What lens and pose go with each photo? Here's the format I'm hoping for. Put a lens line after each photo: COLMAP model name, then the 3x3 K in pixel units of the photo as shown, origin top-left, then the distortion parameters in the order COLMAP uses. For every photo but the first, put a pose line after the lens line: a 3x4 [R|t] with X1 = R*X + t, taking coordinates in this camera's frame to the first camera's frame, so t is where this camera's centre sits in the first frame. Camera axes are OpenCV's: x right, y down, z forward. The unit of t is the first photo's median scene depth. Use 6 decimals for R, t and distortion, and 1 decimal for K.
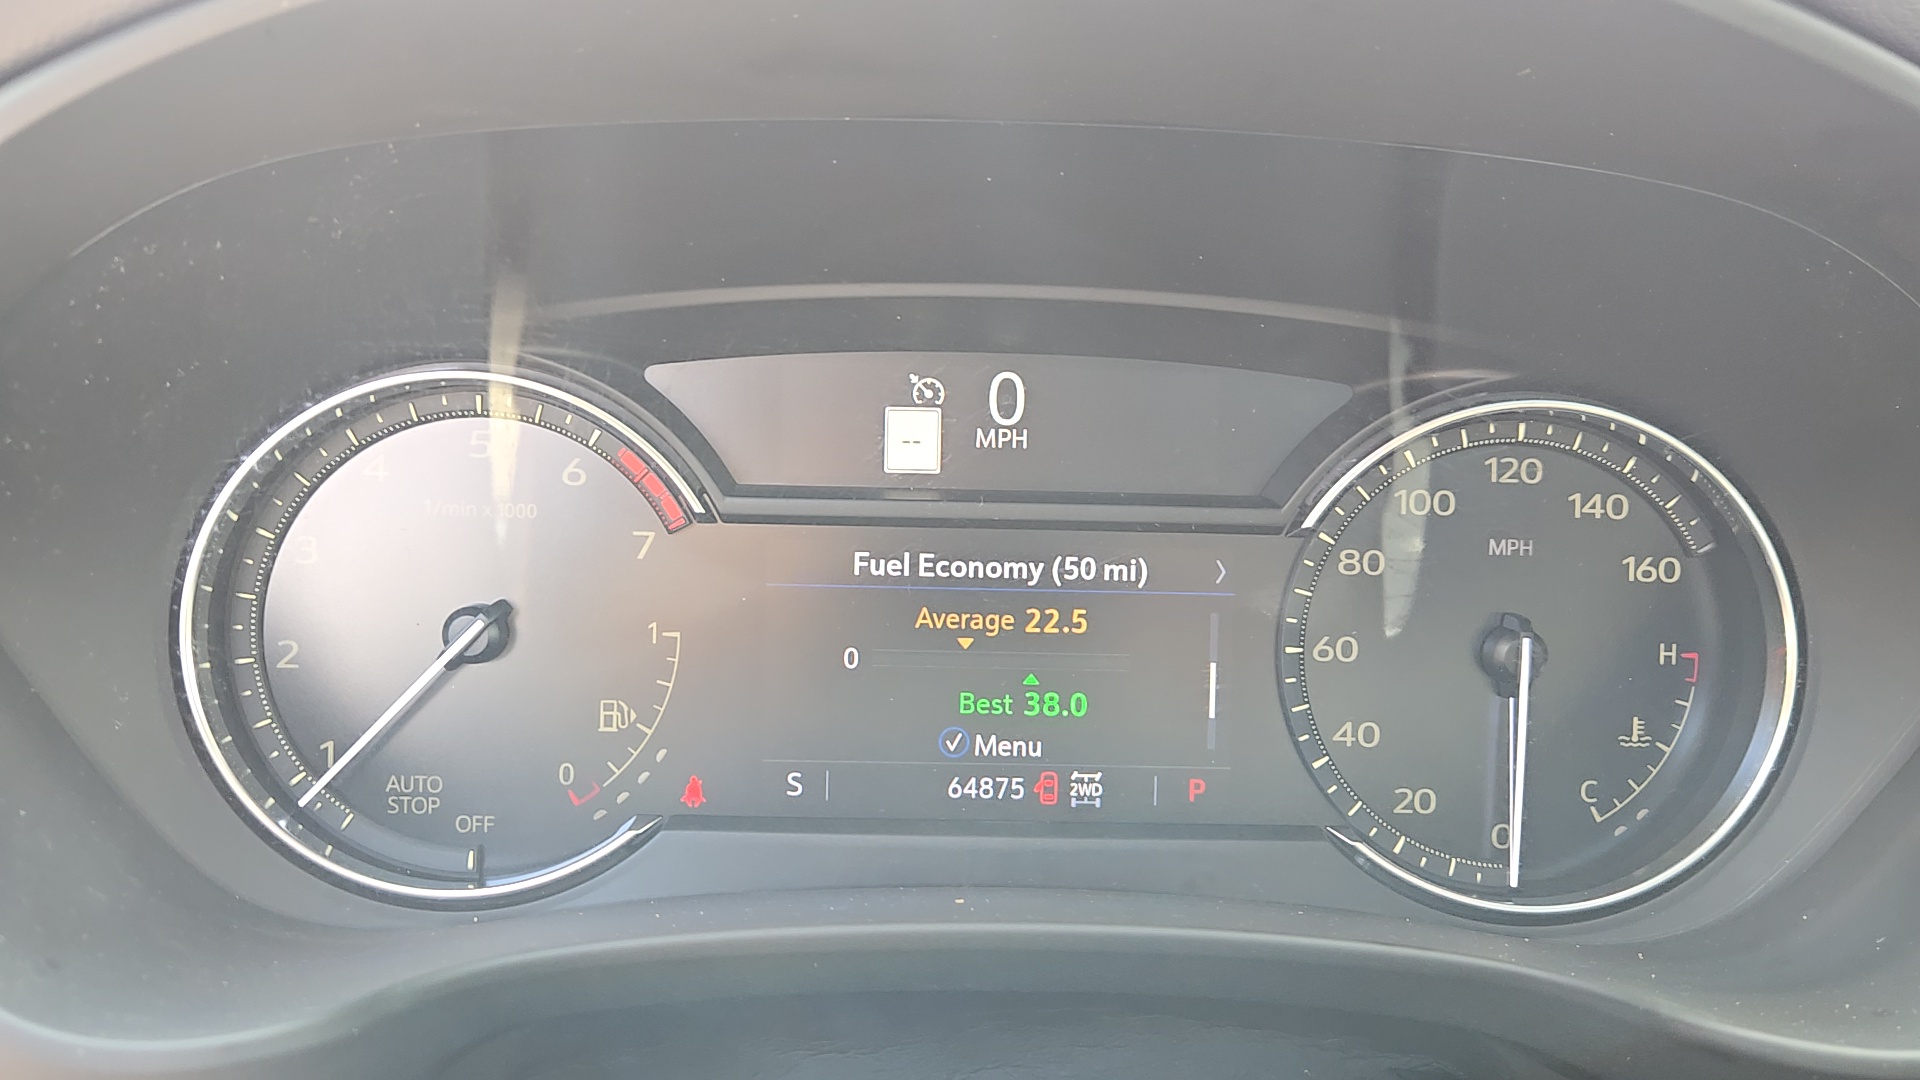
lens RADIAL K [[1620.6, 0, 959.0], [0, 1620.6, 535.6], [0, 0, 1]] dist [-0.002151, -0.005582]
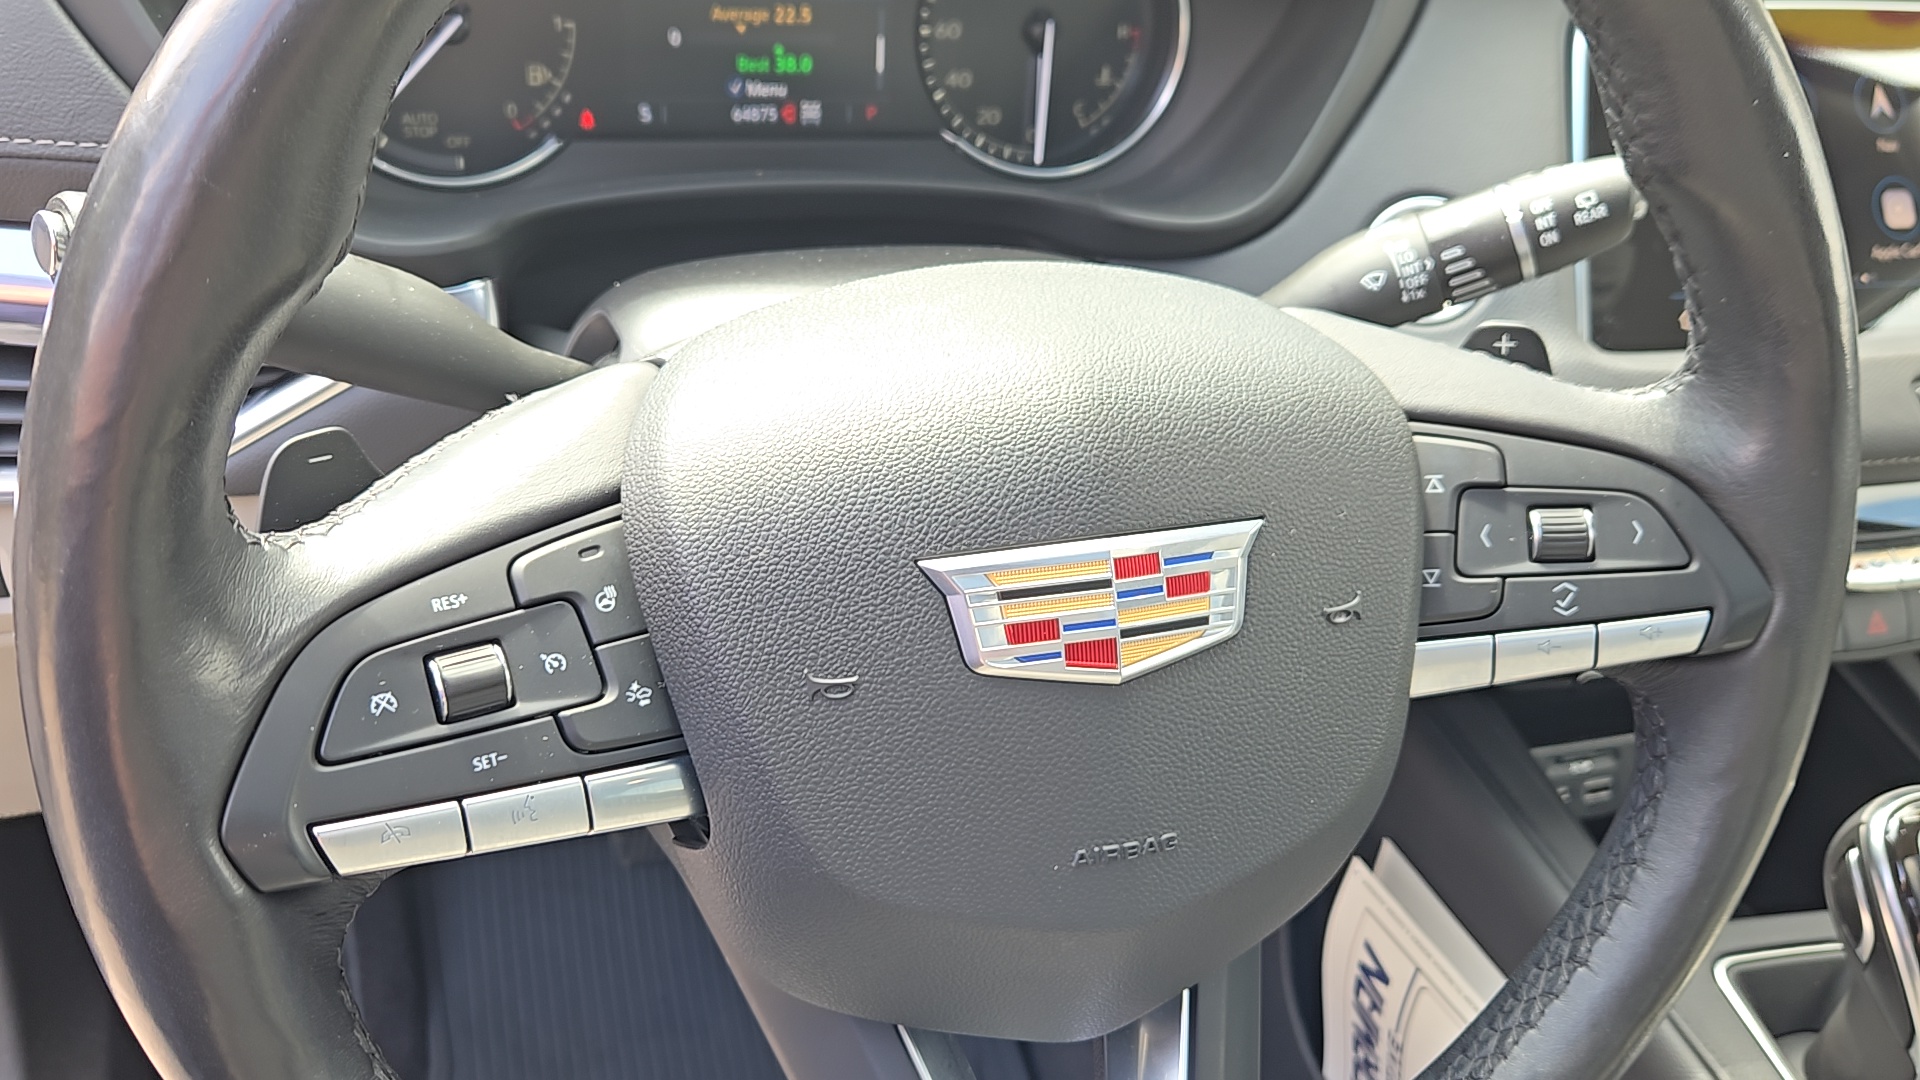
lens RADIAL K [[1677.2, 0, 960.0], [0, 1677.2, 540.0], [0, 0, 1]] dist [-0.002569, -0.003808]
pose [[0.960197, -0.087479, 0.265272, -0.291378], [-0.020004, 0.925719, 0.377683, -0.107027], [-0.278607, -0.367957, 0.887122, -0.838563]]
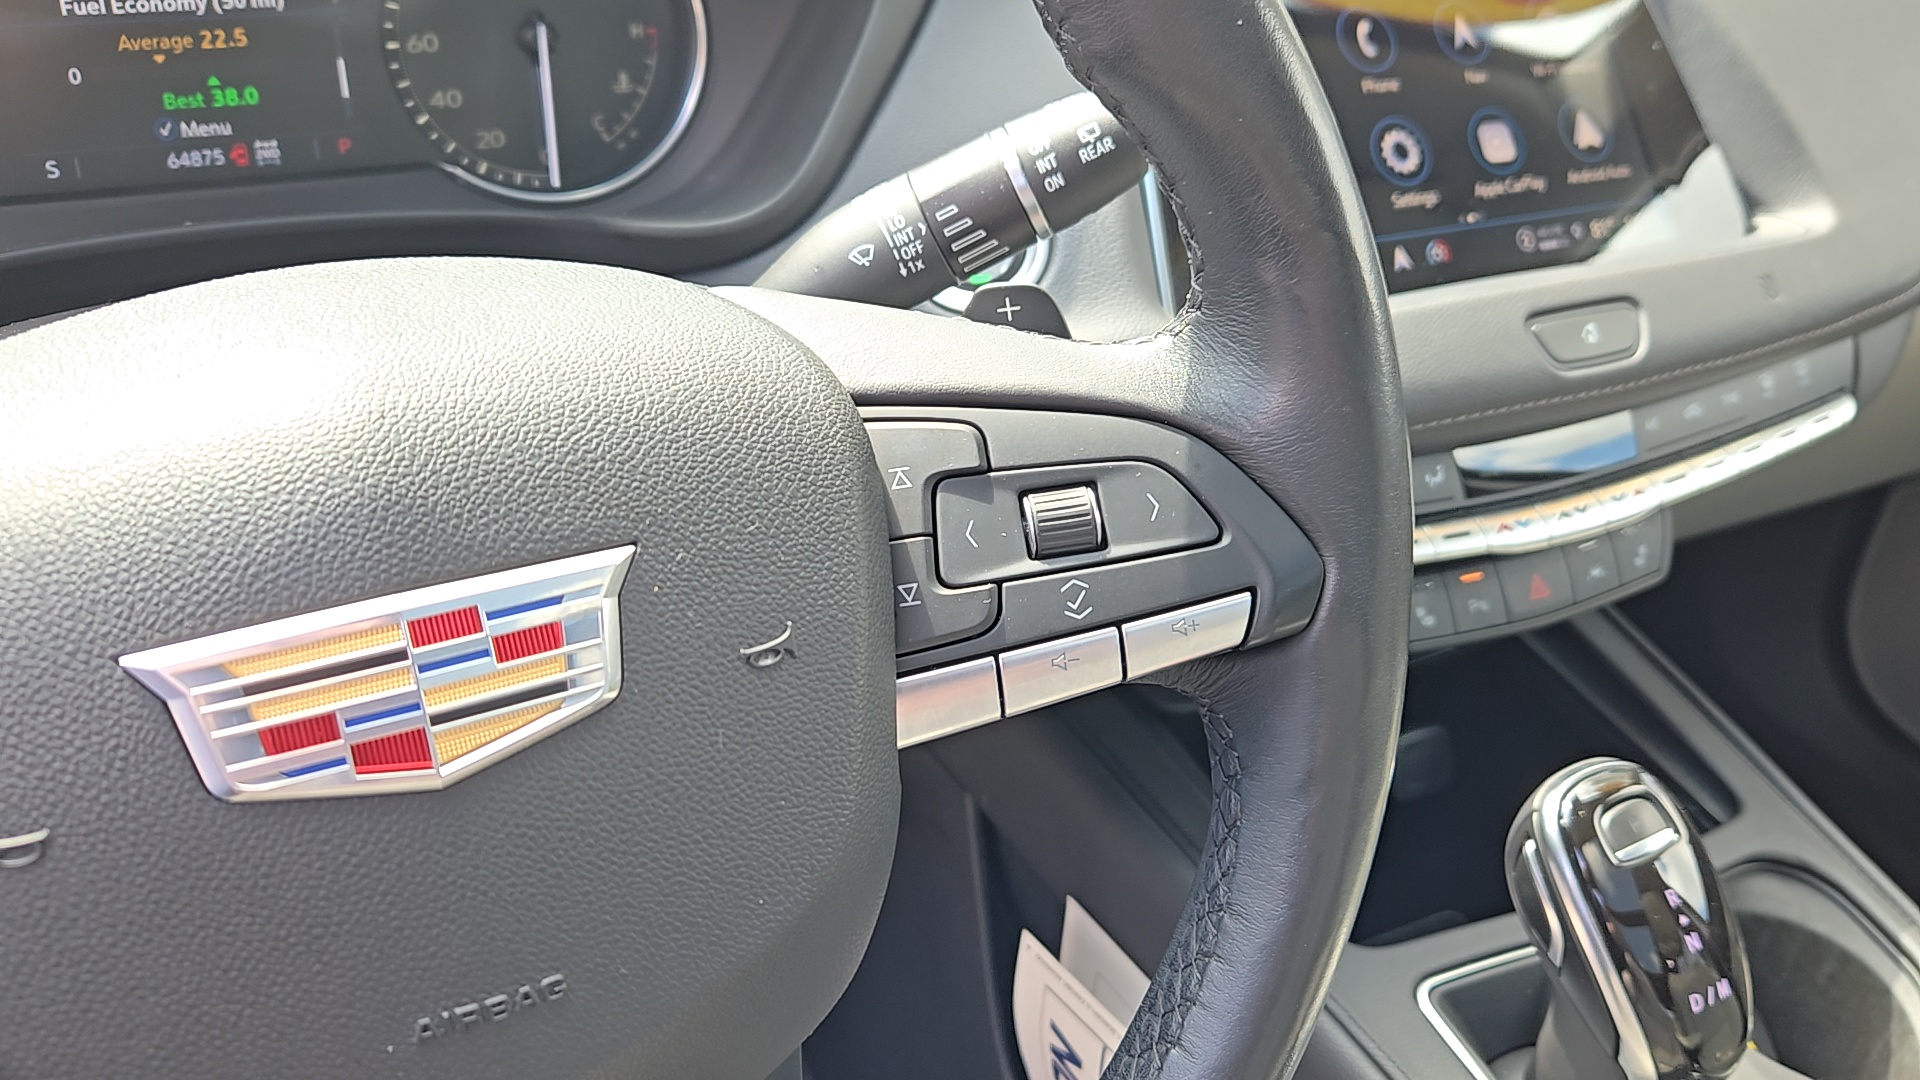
lens RADIAL K [[1677.2, 0, 960.0], [0, 1677.2, 540.0], [0, 0, 1]] dist [-0.002569, -0.003808]
pose [[0.904554, -0.190992, 0.381188, -0.001769], [0.056857, 0.940104, 0.336113, 0.008003], [-0.422552, -0.282359, 0.861234, -0.714198]]
